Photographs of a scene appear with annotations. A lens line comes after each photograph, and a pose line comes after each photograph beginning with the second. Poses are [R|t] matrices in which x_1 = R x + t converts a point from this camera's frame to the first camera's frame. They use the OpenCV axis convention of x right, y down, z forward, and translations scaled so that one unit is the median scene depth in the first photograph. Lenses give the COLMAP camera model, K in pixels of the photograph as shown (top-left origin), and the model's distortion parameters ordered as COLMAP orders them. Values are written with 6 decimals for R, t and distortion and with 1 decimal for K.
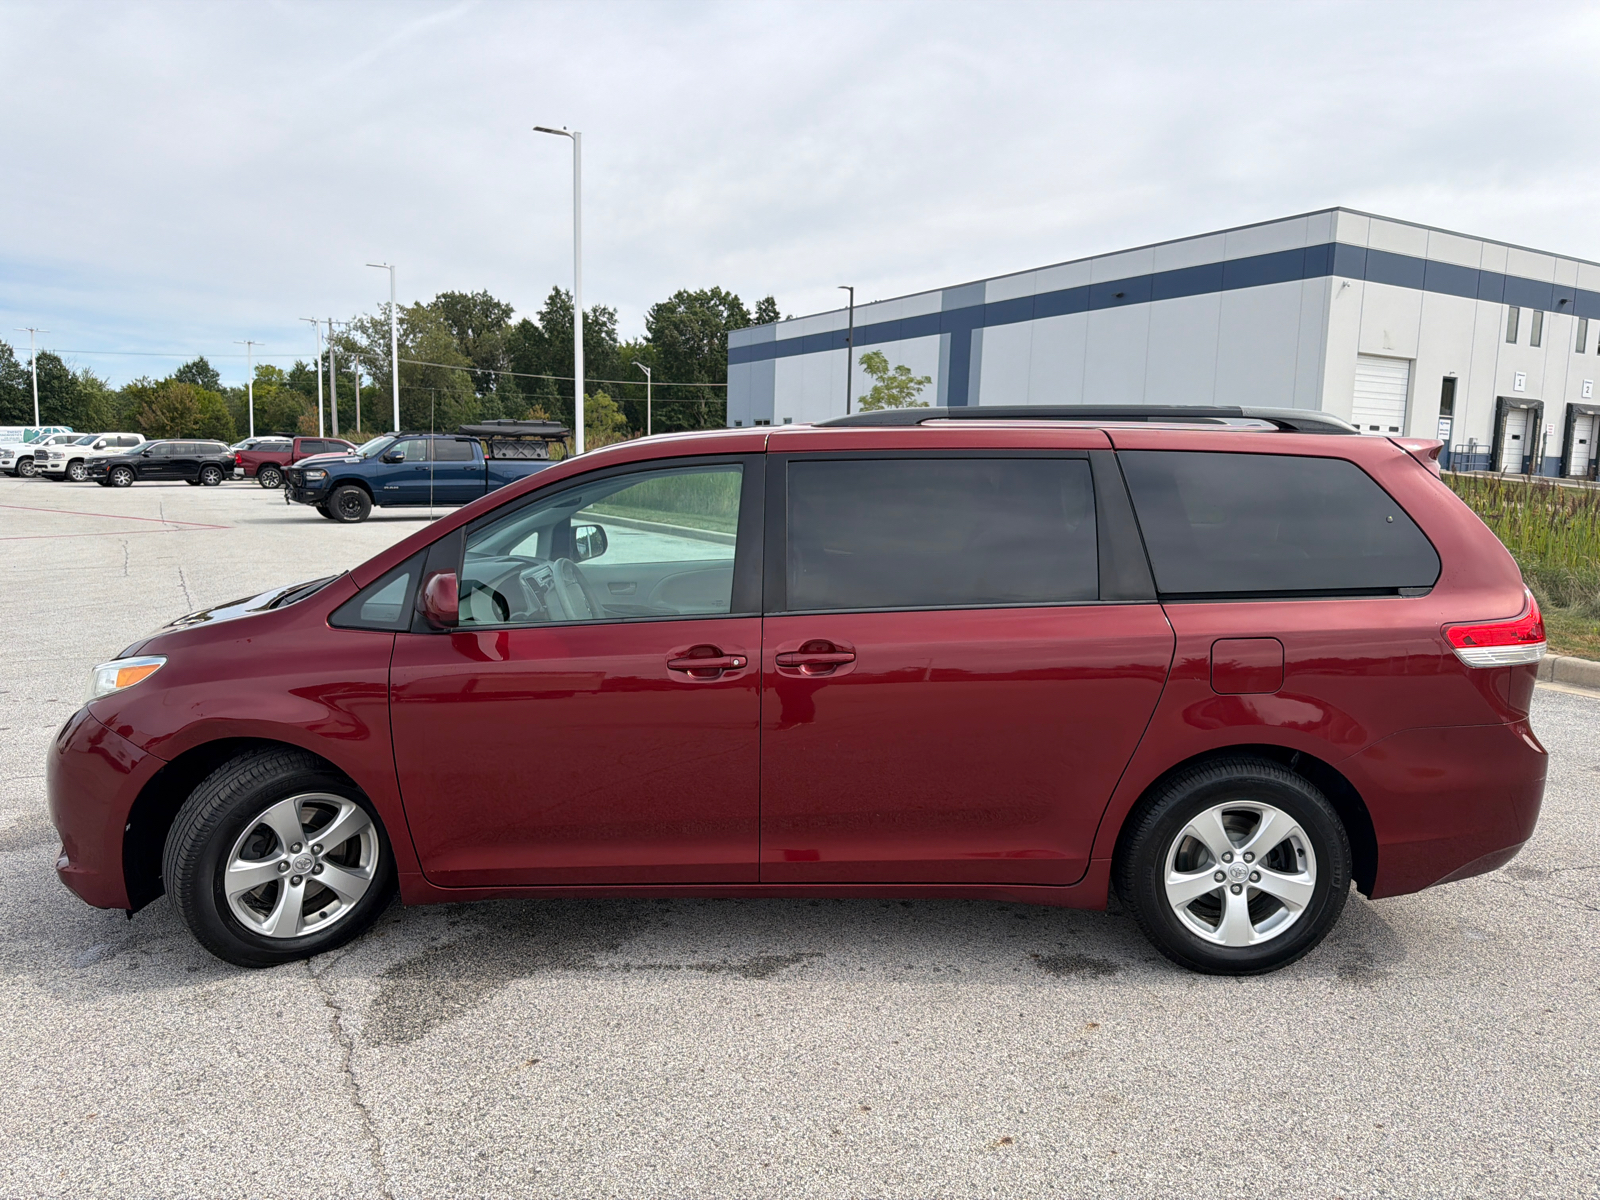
lens RADIAL K [[1127.3, 0, 807.1], [0, 1127.3, 644.2], [0, 0, 1]] dist [0.056354, -0.076483]
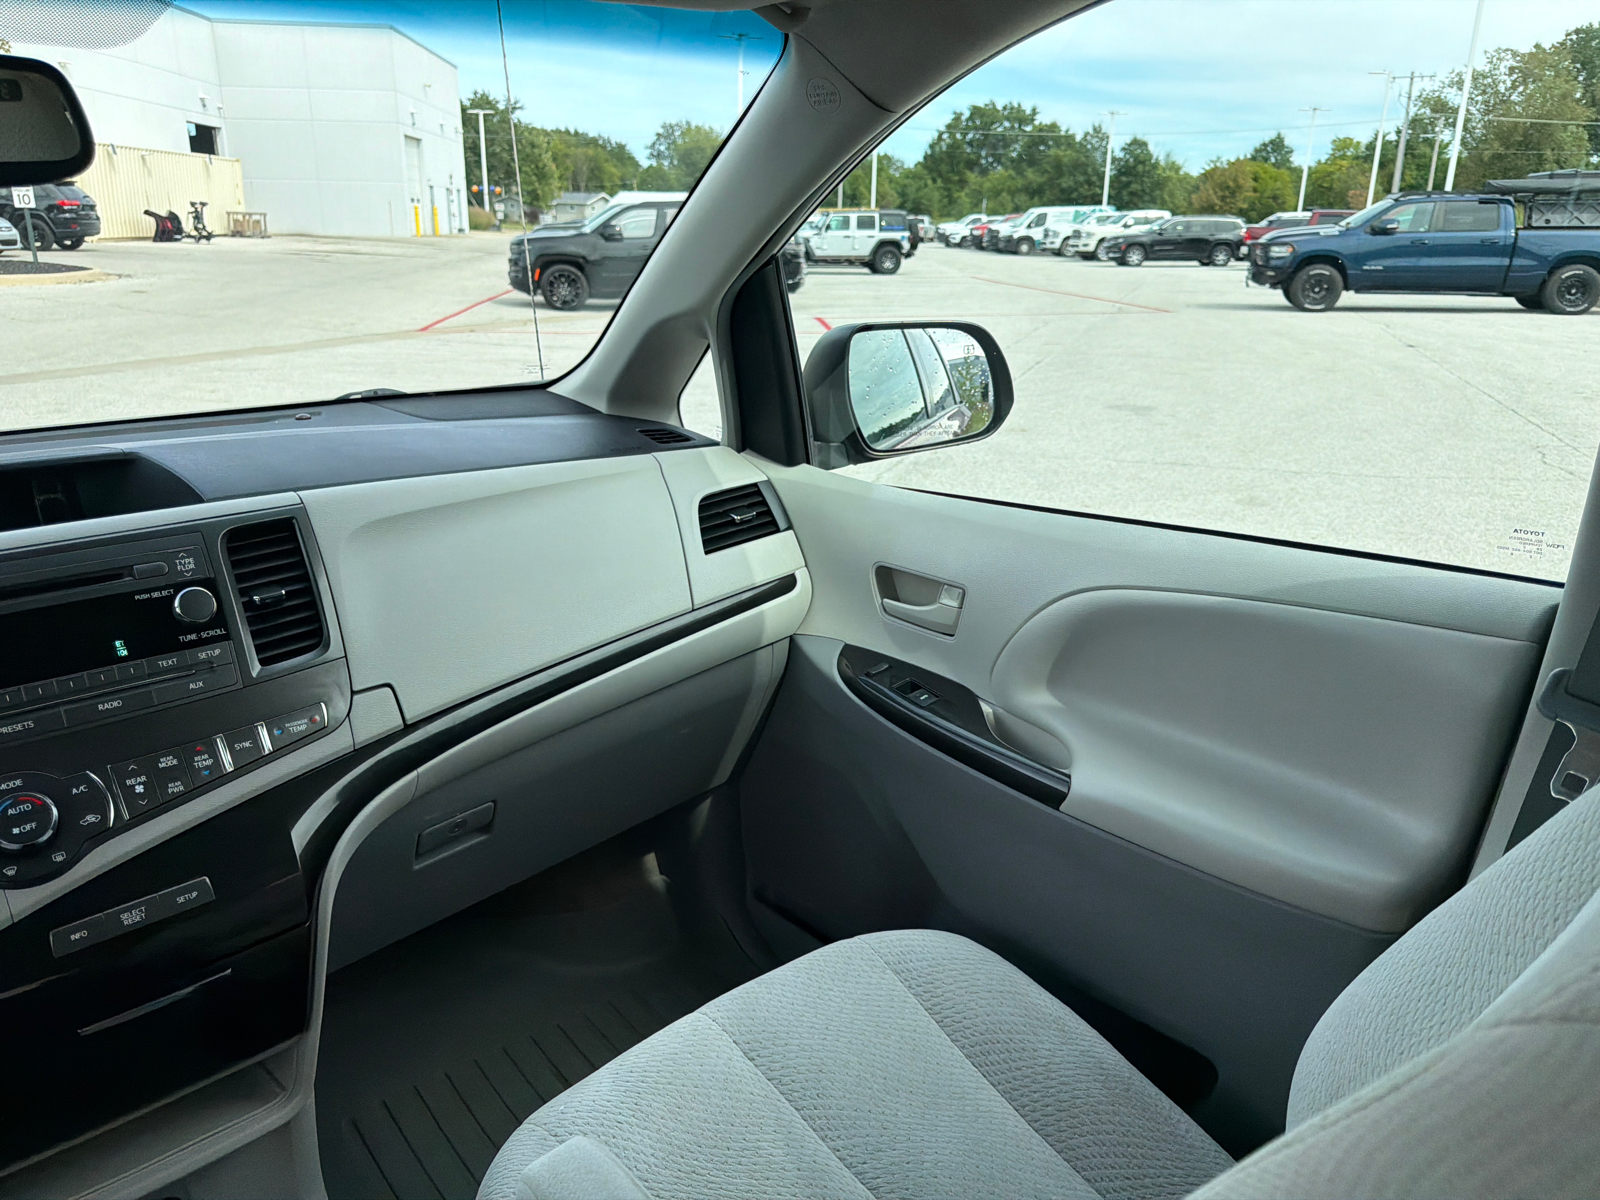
lens RADIAL K [[1149.1, 0, 824.8], [0, 1149.1, 607.4], [0, 0, 1]] dist [0.005190, -0.007670]
pose [[0.664166, 0.222828, -0.713604, -0.001037], [-0.117451, 0.973793, 0.194760, -0.012254], [0.738301, -0.045539, 0.672932, 0.108903]]
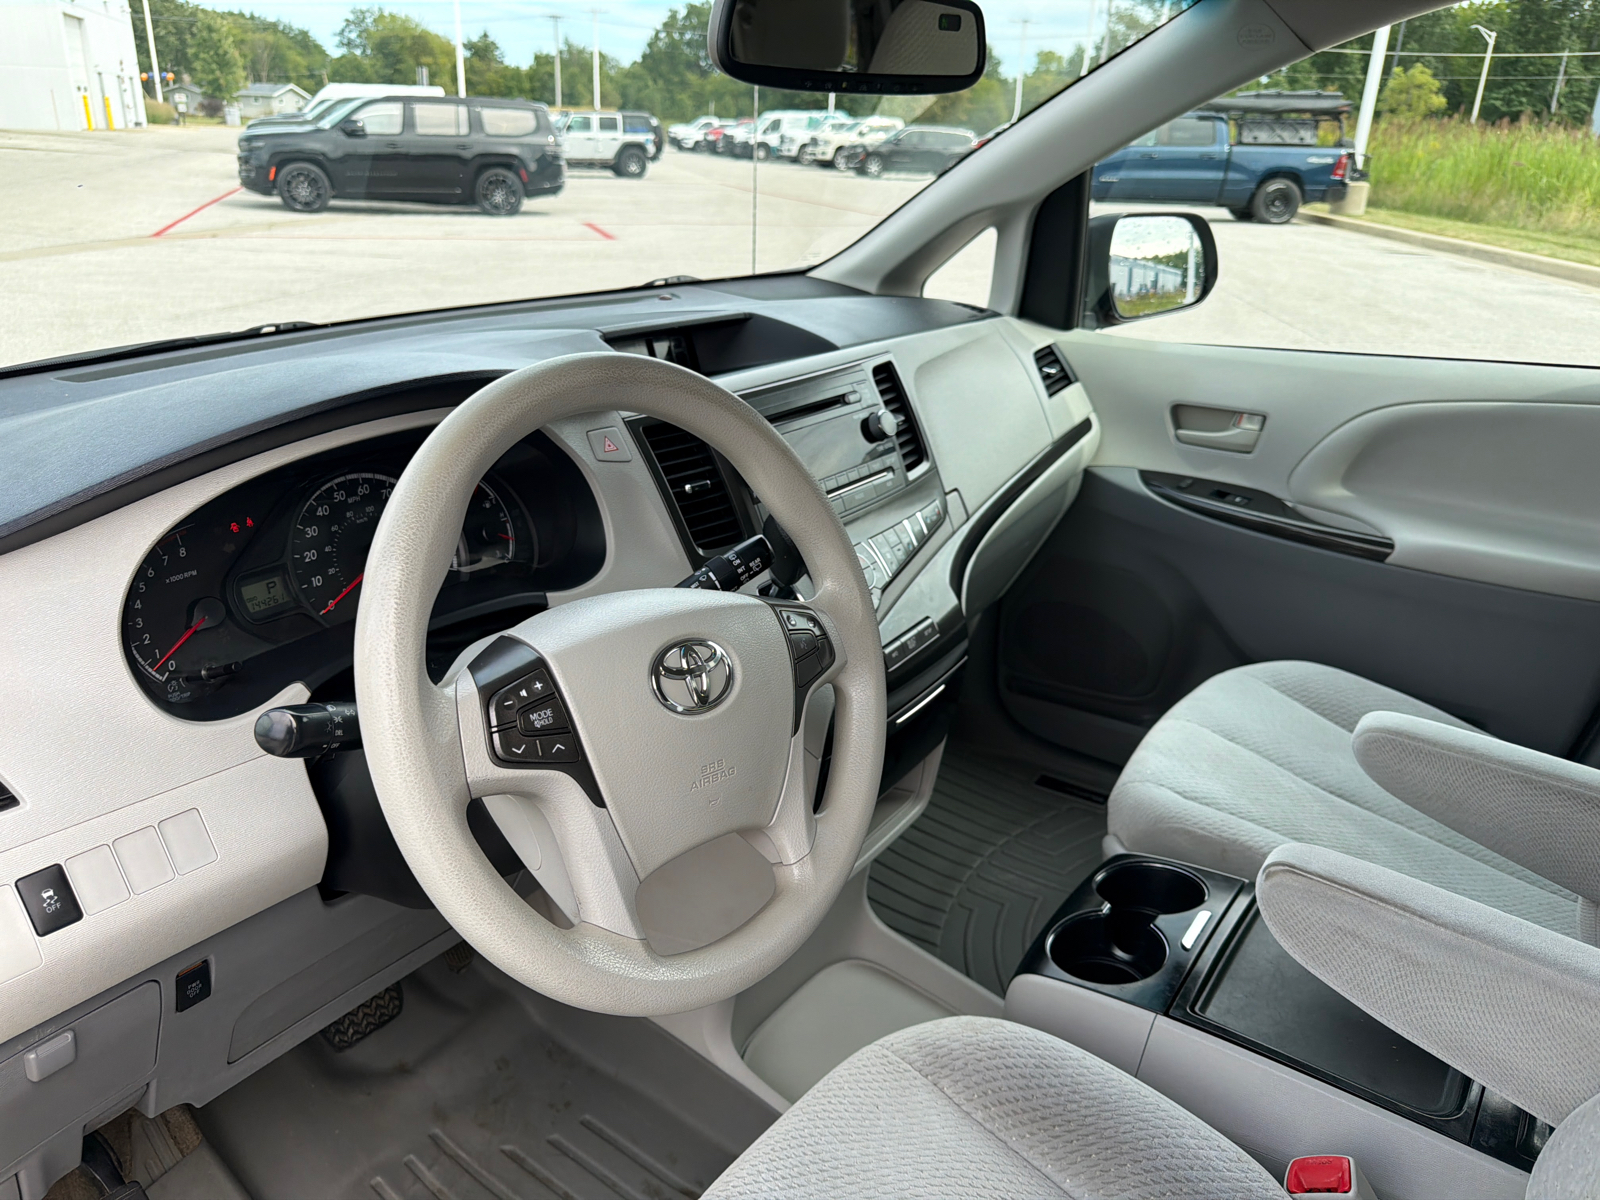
lens RADIAL K [[1153.6, 0, 800.0], [0, 1153.6, 600.0], [0, 0, 1]] dist [-0.000857, -0.011157]
pose [[0.805552, 0.225878, -0.547782, -0.009486], [-0.109840, 0.965390, 0.236551, -0.008963], [0.582255, -0.130386, 0.802483, 0.090302]]
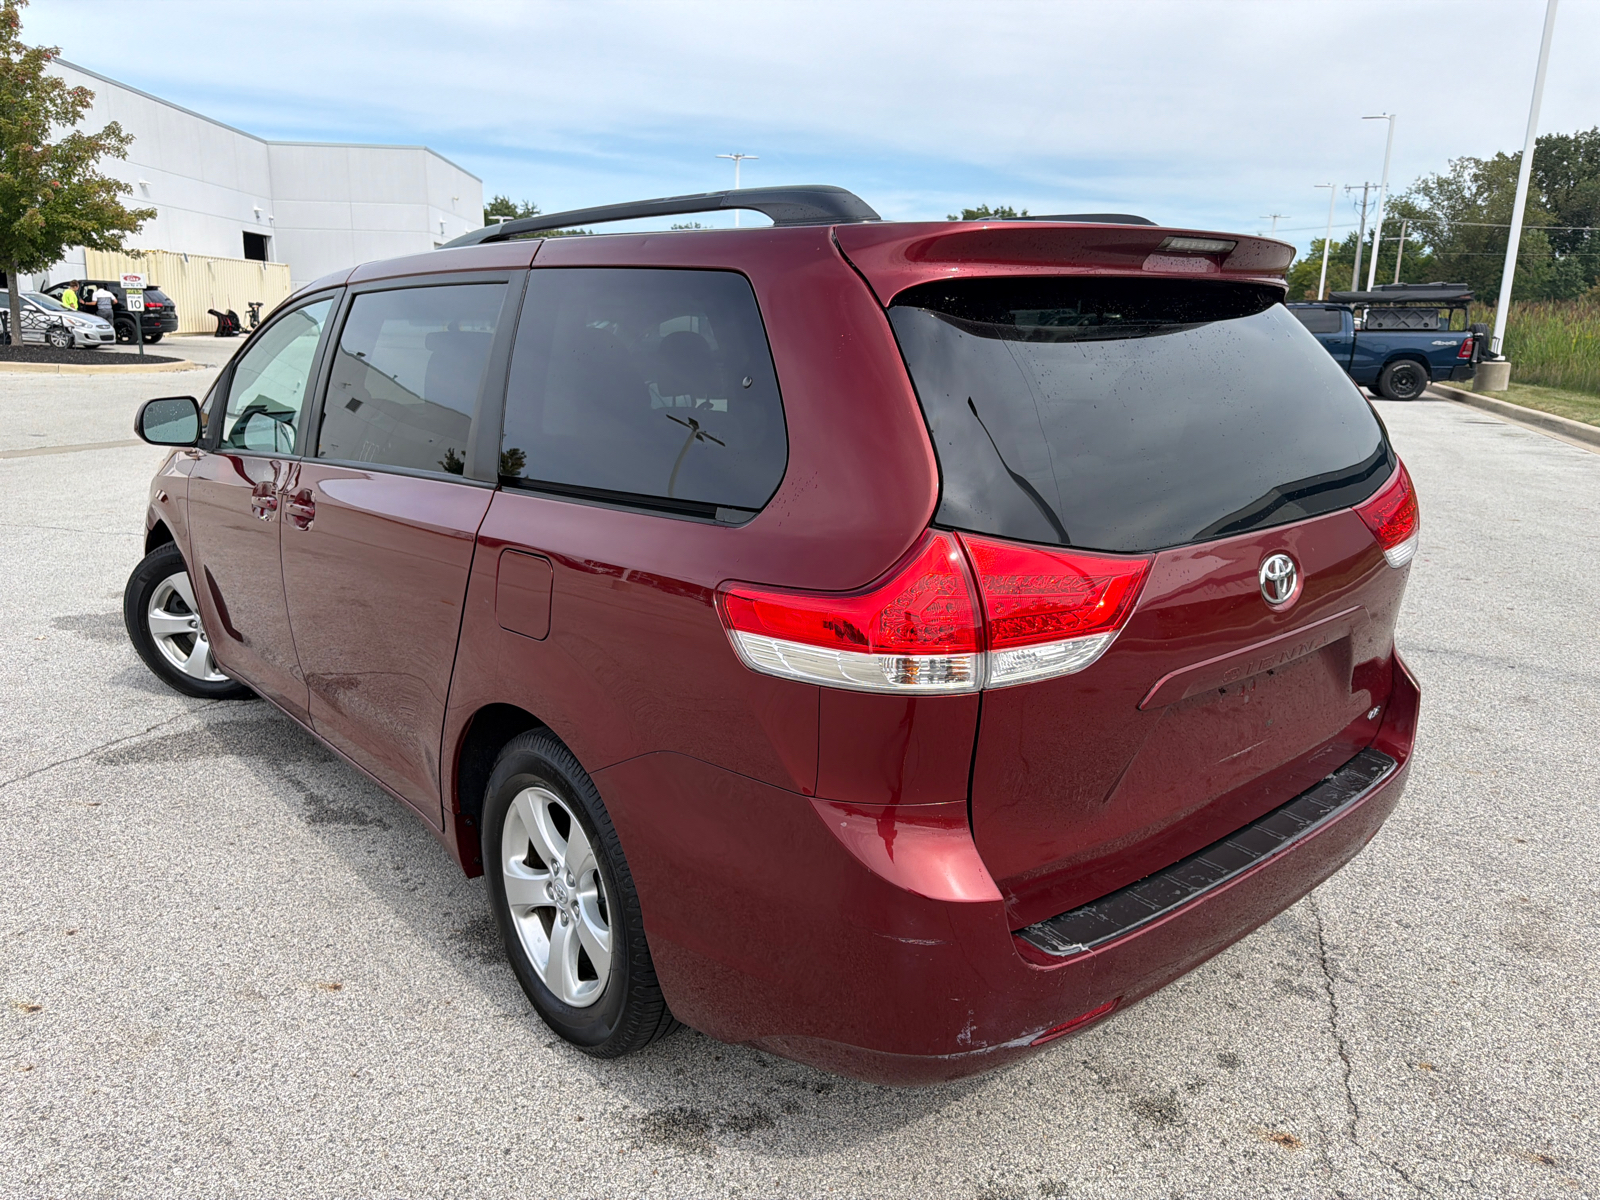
lens RADIAL K [[1153.0, 0, 792.0], [0, 1153.0, 610.1], [0, 0, 1]] dist [0.004689, -0.002321]
pose [[0.640416, 0.175266, -0.747762, 0.086779], [-0.122750, 0.984456, 0.125616, -0.006172], [0.758155, 0.011341, 0.651975, 0.059666]]
